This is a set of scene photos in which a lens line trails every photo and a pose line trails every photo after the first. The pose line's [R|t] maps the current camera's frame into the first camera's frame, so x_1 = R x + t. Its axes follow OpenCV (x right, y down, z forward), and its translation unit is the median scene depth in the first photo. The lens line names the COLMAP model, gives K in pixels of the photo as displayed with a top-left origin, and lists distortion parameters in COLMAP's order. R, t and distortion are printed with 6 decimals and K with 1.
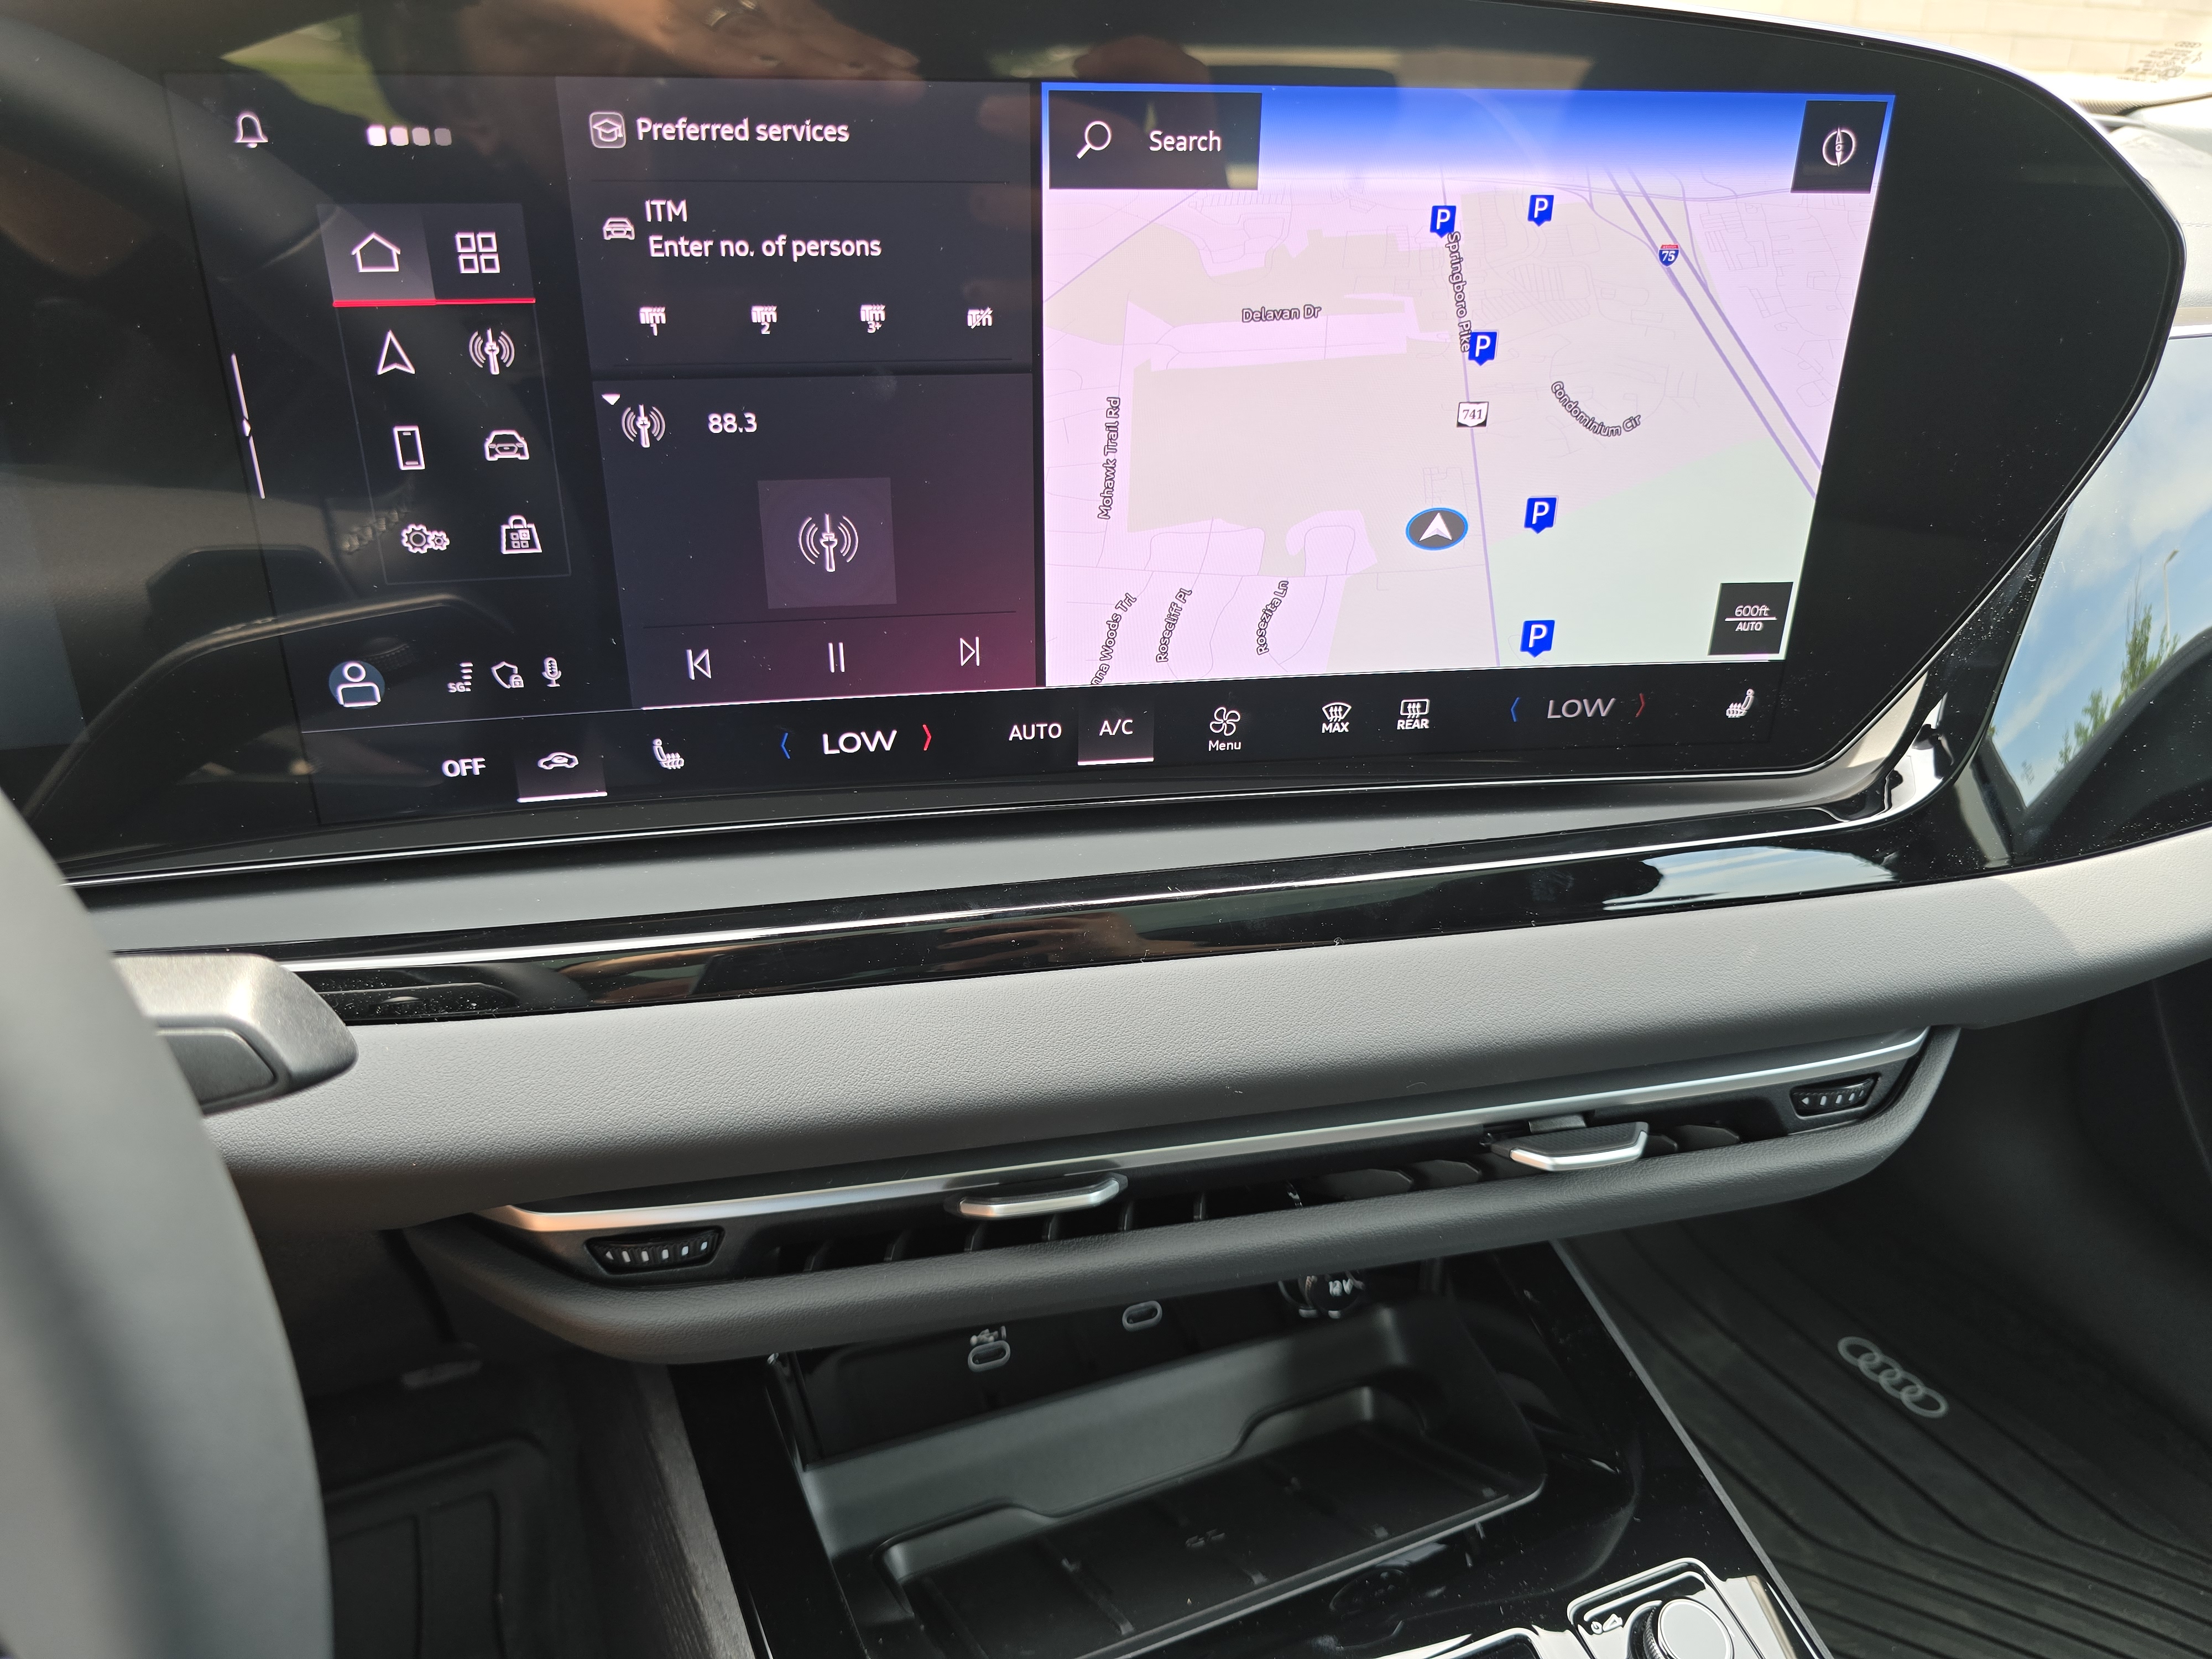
lens RADIAL K [[1519.1, 0, 1109.2], [0, 1519.1, 823.0], [0, 0, 1]] dist [0.034641, -0.039376]
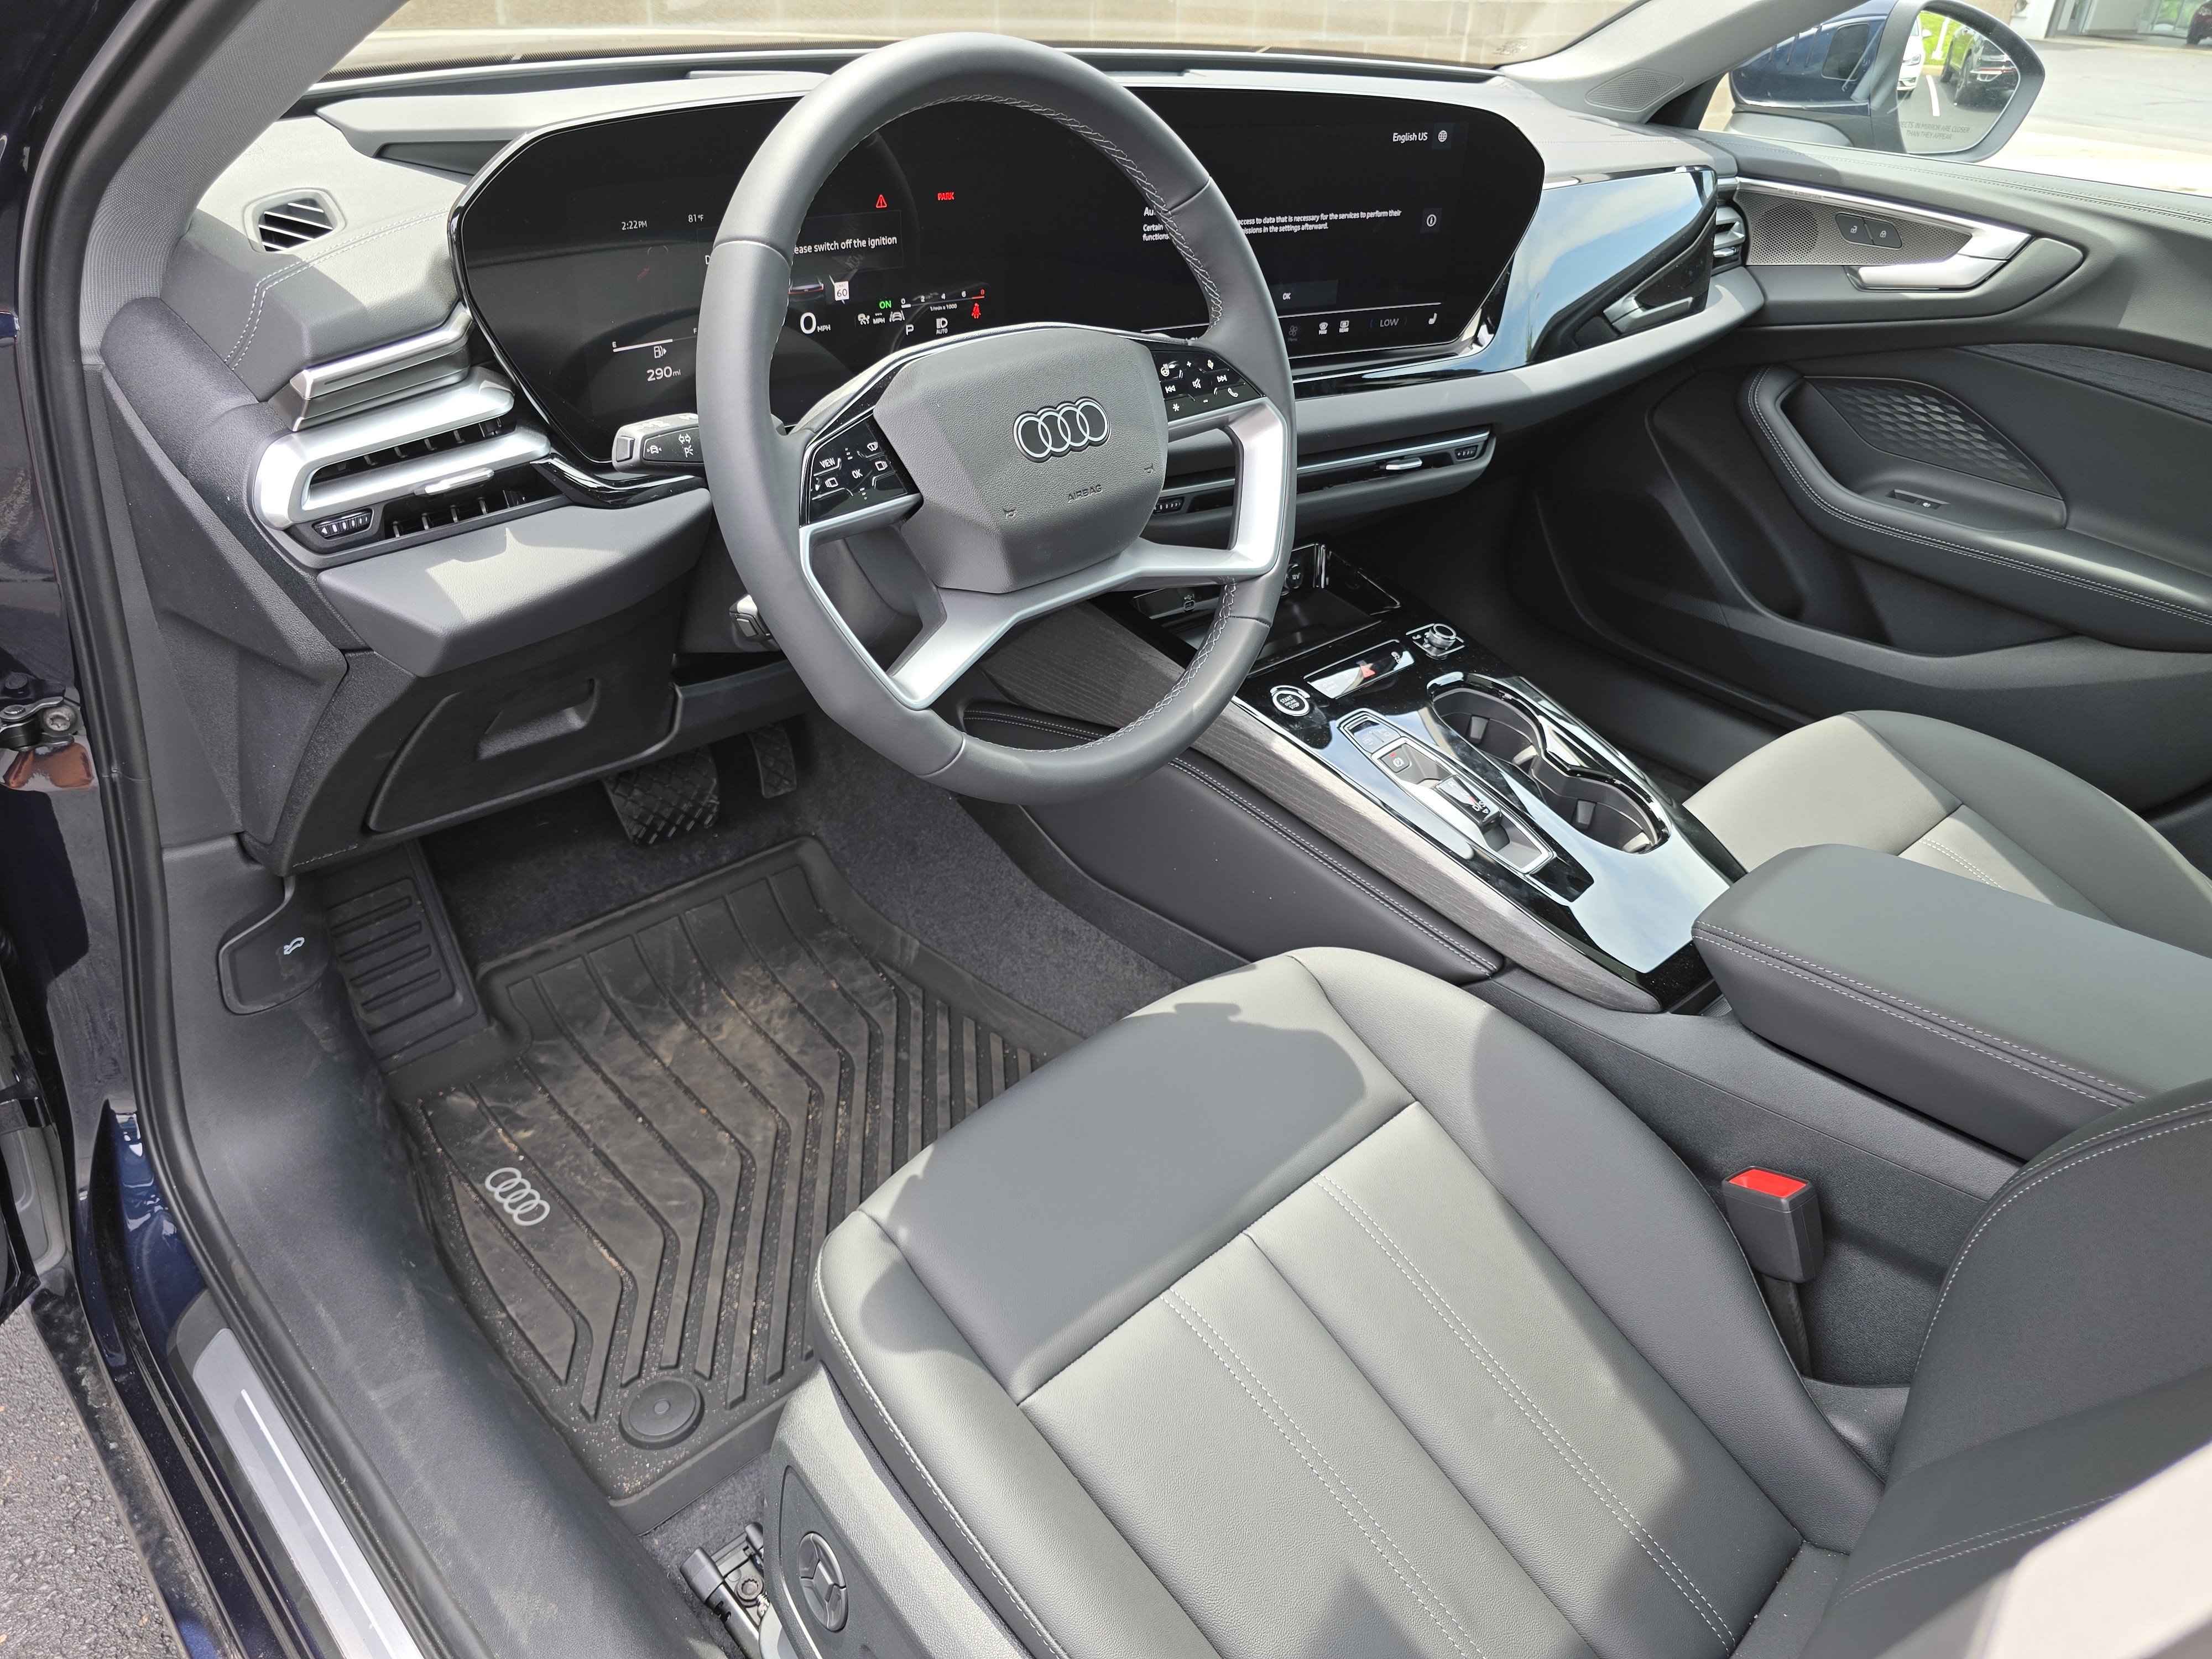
lens RADIAL K [[1519.1, 0, 1109.2], [0, 1519.1, 823.0], [0, 0, 1]] dist [0.034641, -0.039376]
pose [[0.933632, -0.158213, 0.321402, -1.396089], [0.124015, 0.984457, 0.124361, 0.475559], [-0.336082, -0.076248, 0.938741, -1.816828]]
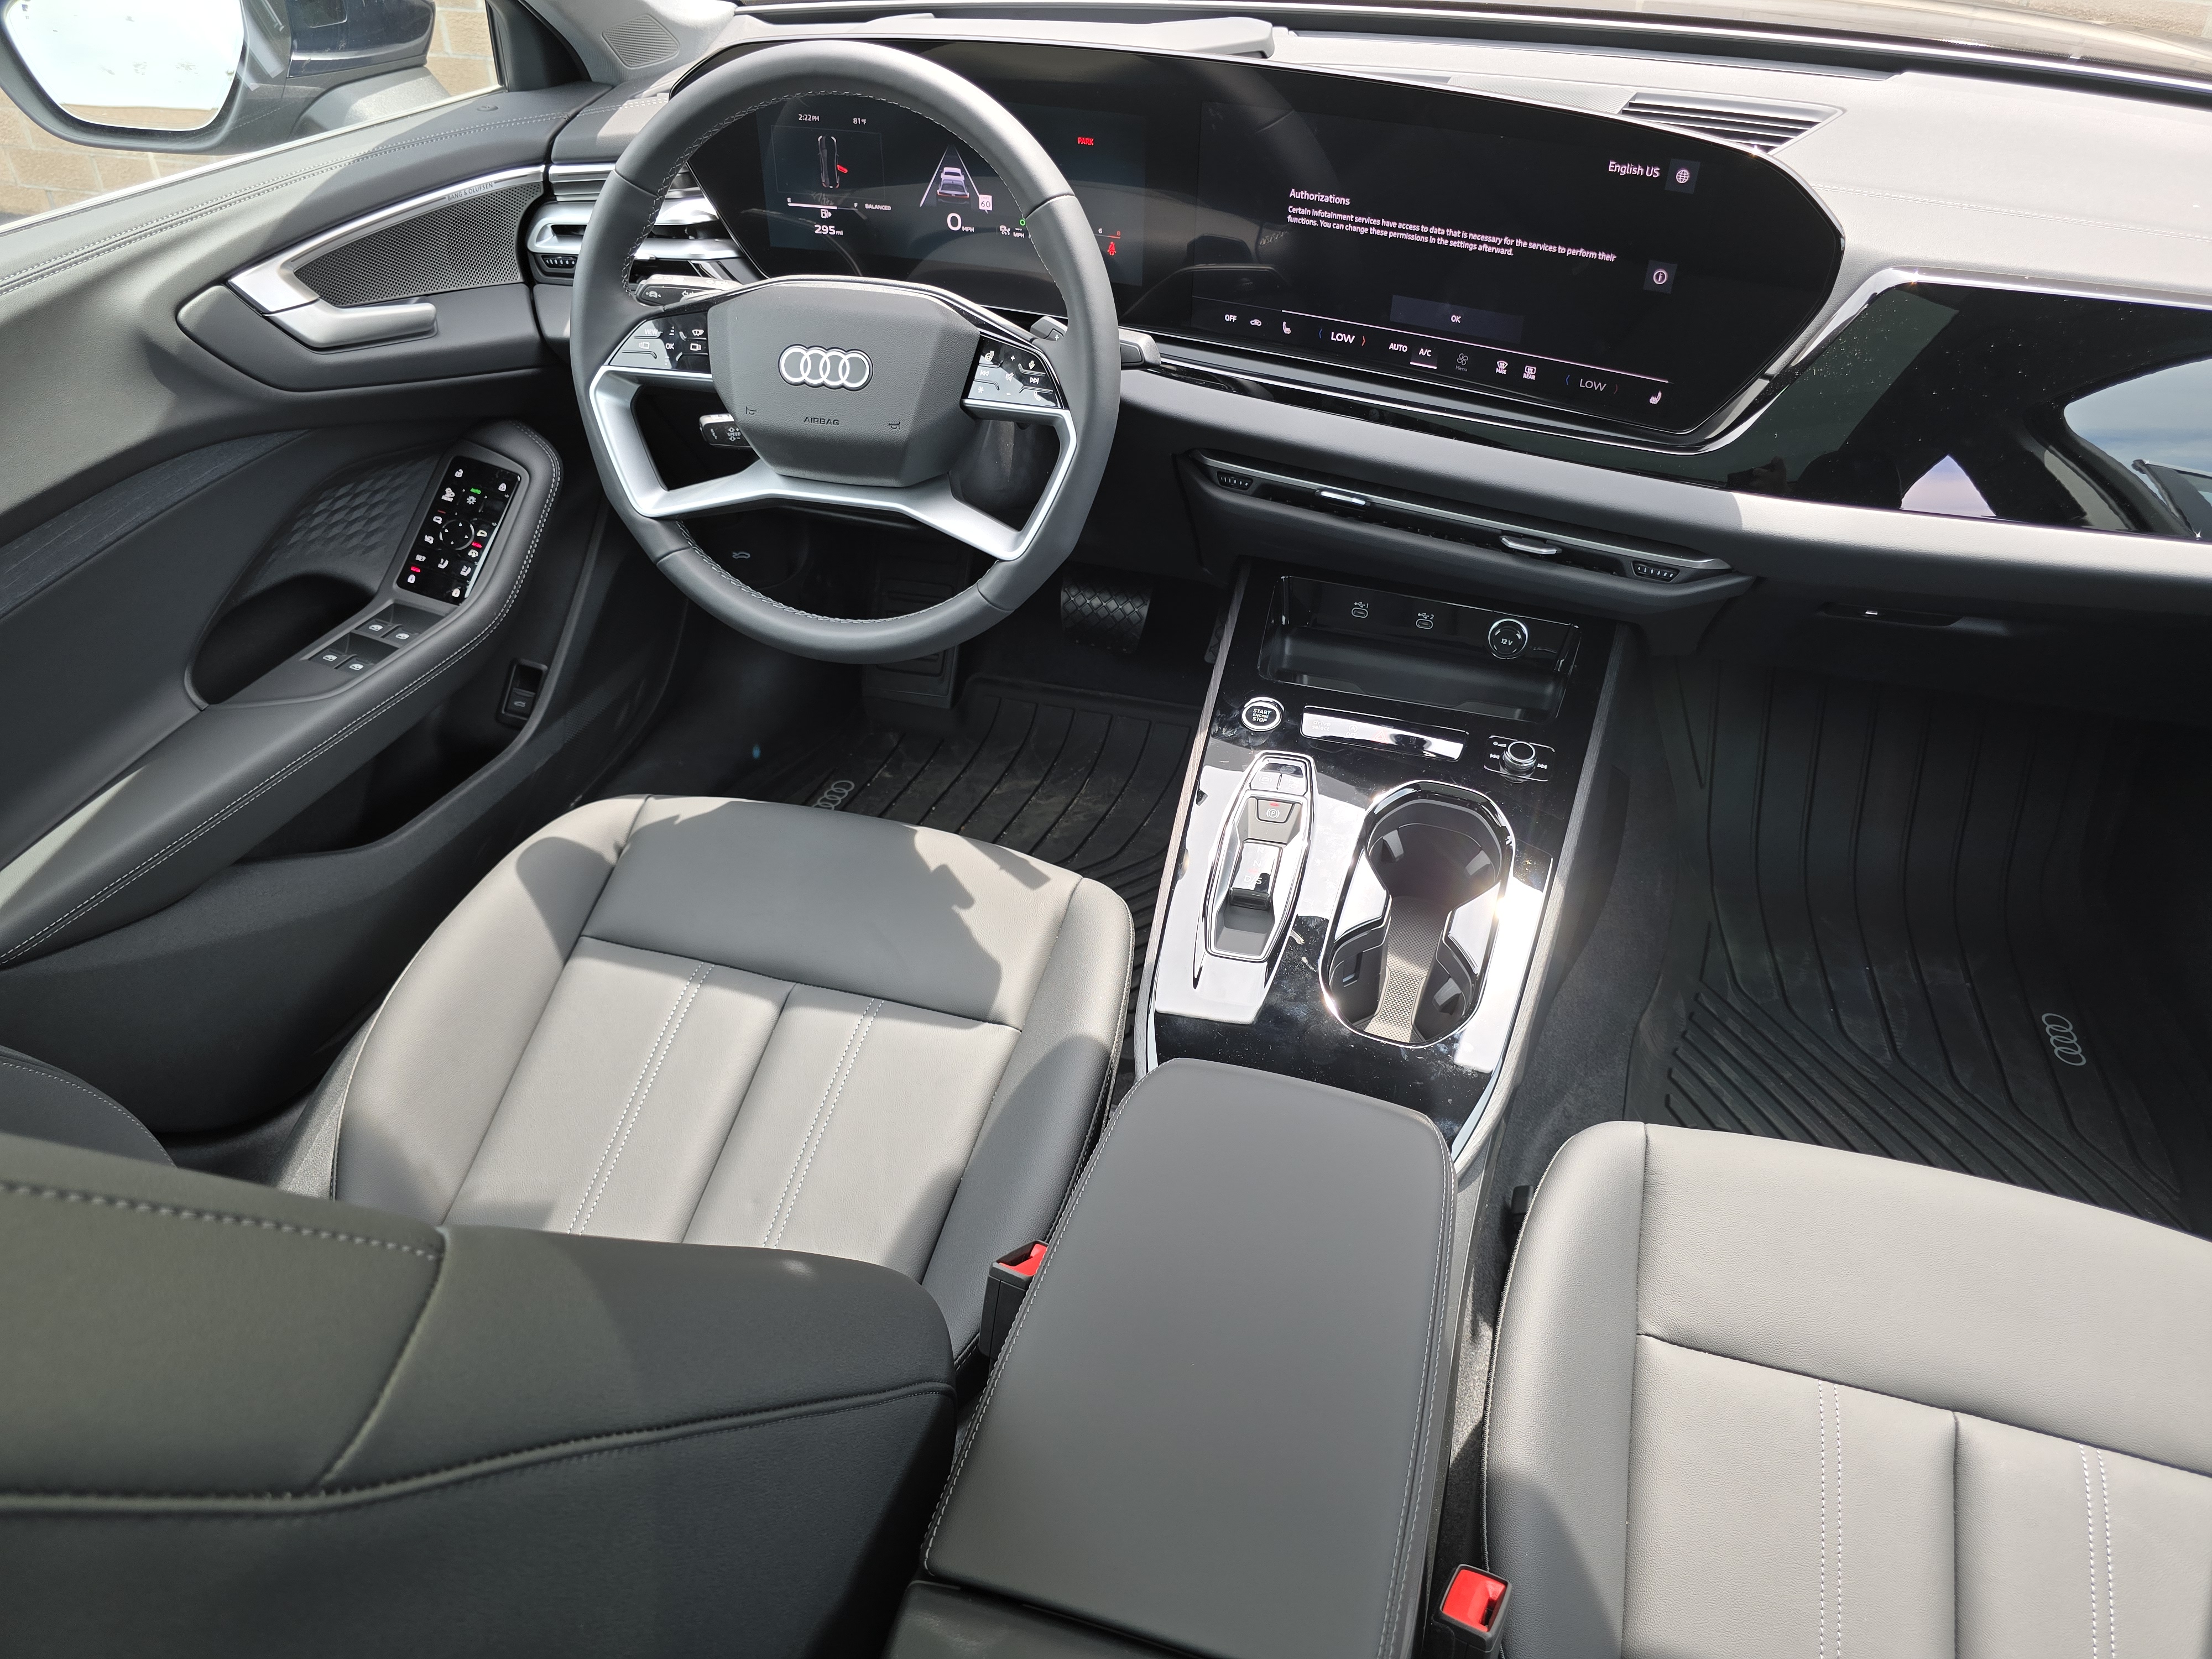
lens RADIAL K [[1517.3, 0, 1108.9], [0, 1517.3, 836.9], [0, 0, 1]] dist [0.045046, -0.053500]
pose [[0.761440, 0.376034, -0.528022, 1.370384], [-0.279407, 0.925389, 0.256099, 0.205901], [0.584928, -0.047471, 0.809695, -1.668056]]
